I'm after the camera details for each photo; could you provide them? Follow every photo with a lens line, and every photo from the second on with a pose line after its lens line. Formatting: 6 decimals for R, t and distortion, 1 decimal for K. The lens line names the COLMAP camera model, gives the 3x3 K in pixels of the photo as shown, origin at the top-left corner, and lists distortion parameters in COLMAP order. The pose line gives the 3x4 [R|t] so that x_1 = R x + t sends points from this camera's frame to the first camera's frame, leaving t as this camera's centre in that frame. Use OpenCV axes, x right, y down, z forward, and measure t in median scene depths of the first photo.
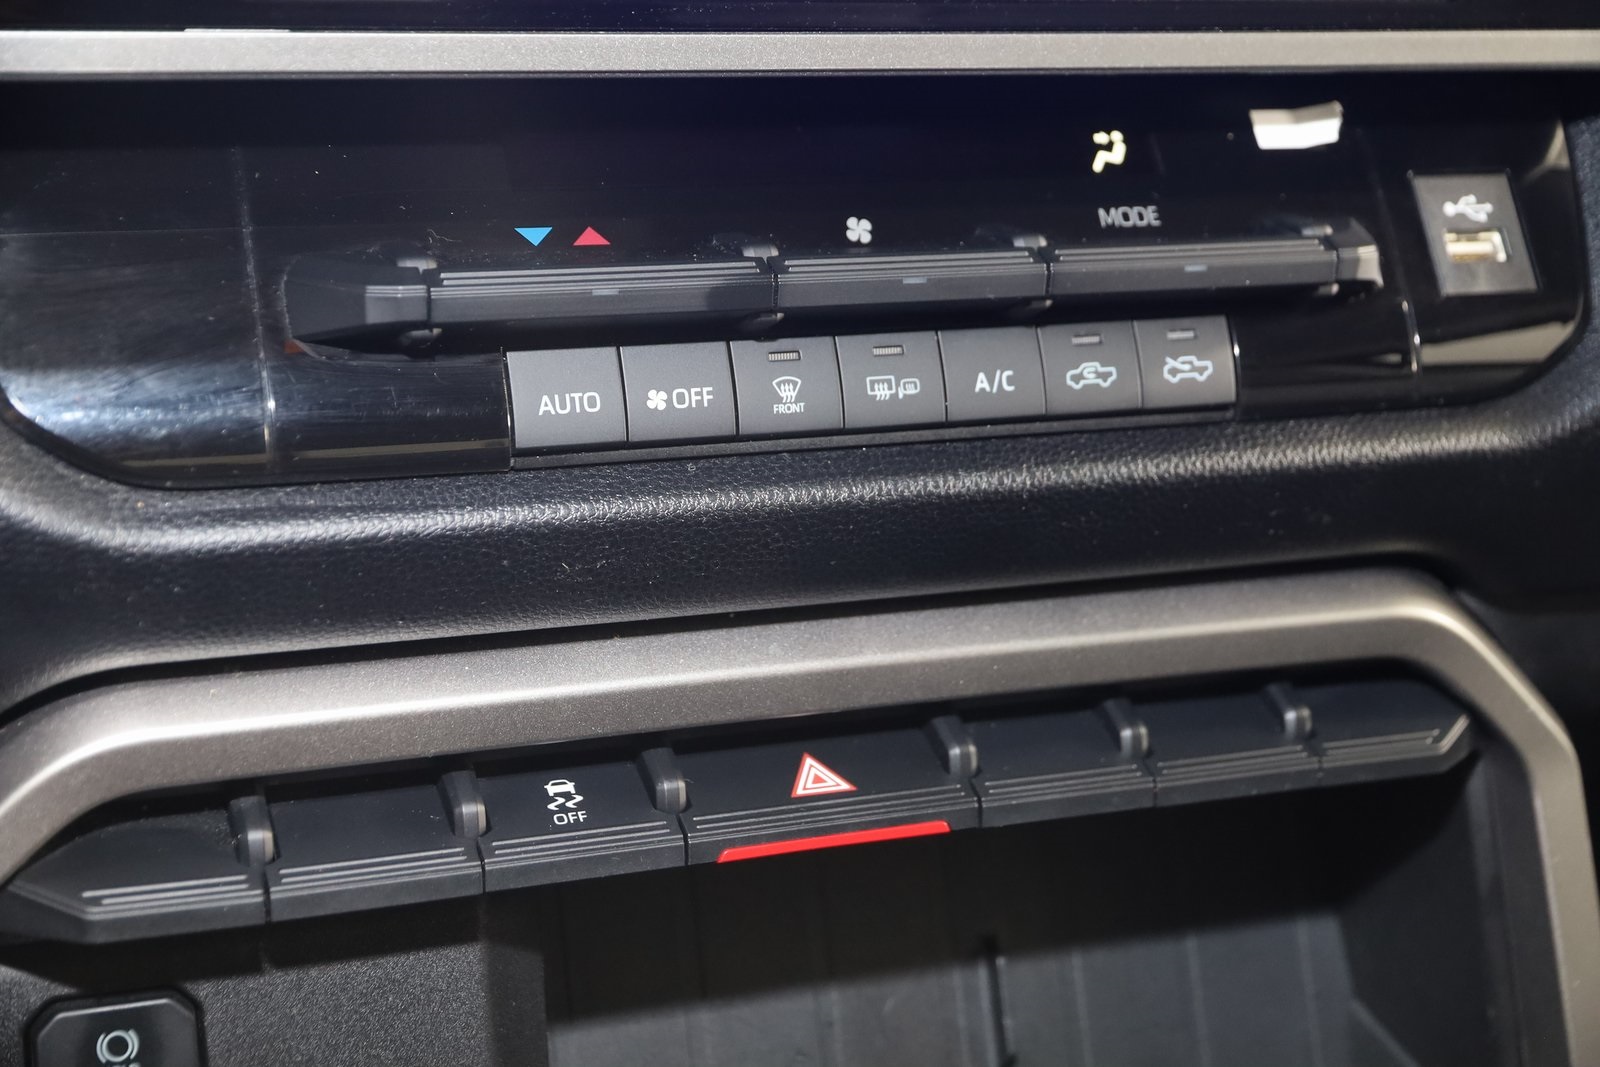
lens RADIAL K [[2272.3, 0, 768.2], [0, 2272.3, 485.7], [0, 0, 1]] dist [0.001781, 0.000000]
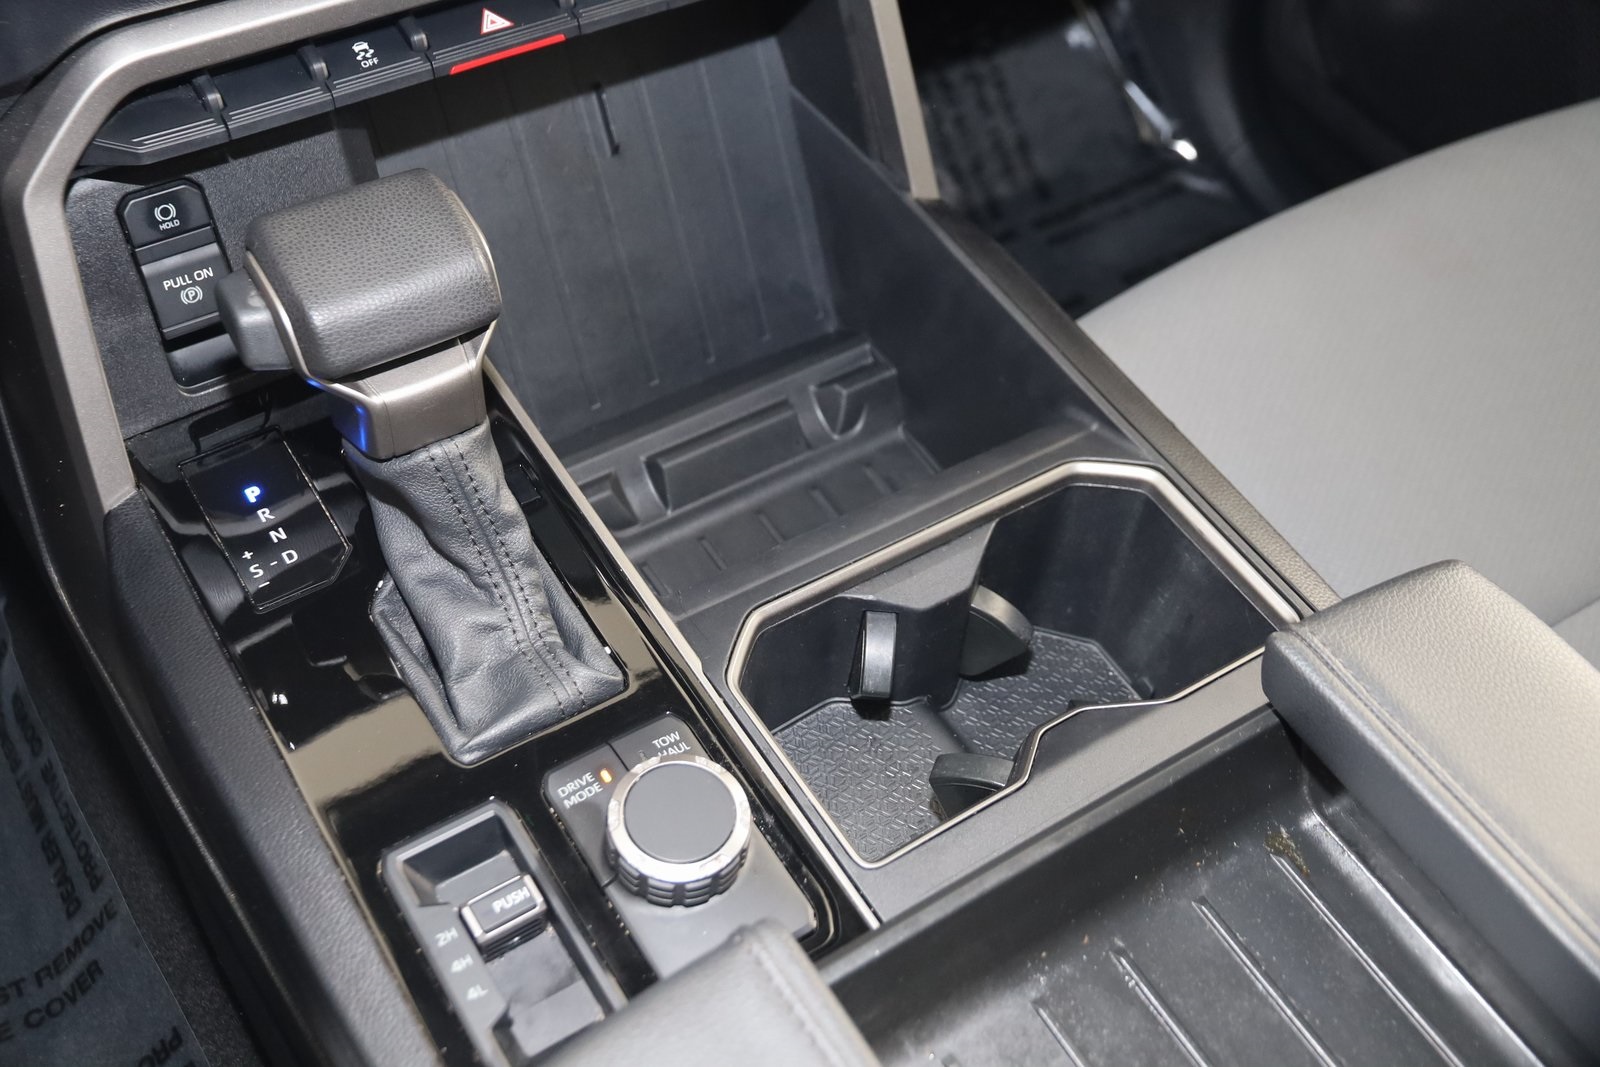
lens RADIAL K [[1690.0, 0, 765.5], [0, 1690.0, 495.2], [0, 0, 1]] dist [0.044366, 0.000000]
pose [[0.974395, -0.181534, 0.132661, -0.017411], [0.103094, 0.885067, 0.453903, -0.149801], [-0.199813, -0.428604, 0.881120, -0.501366]]
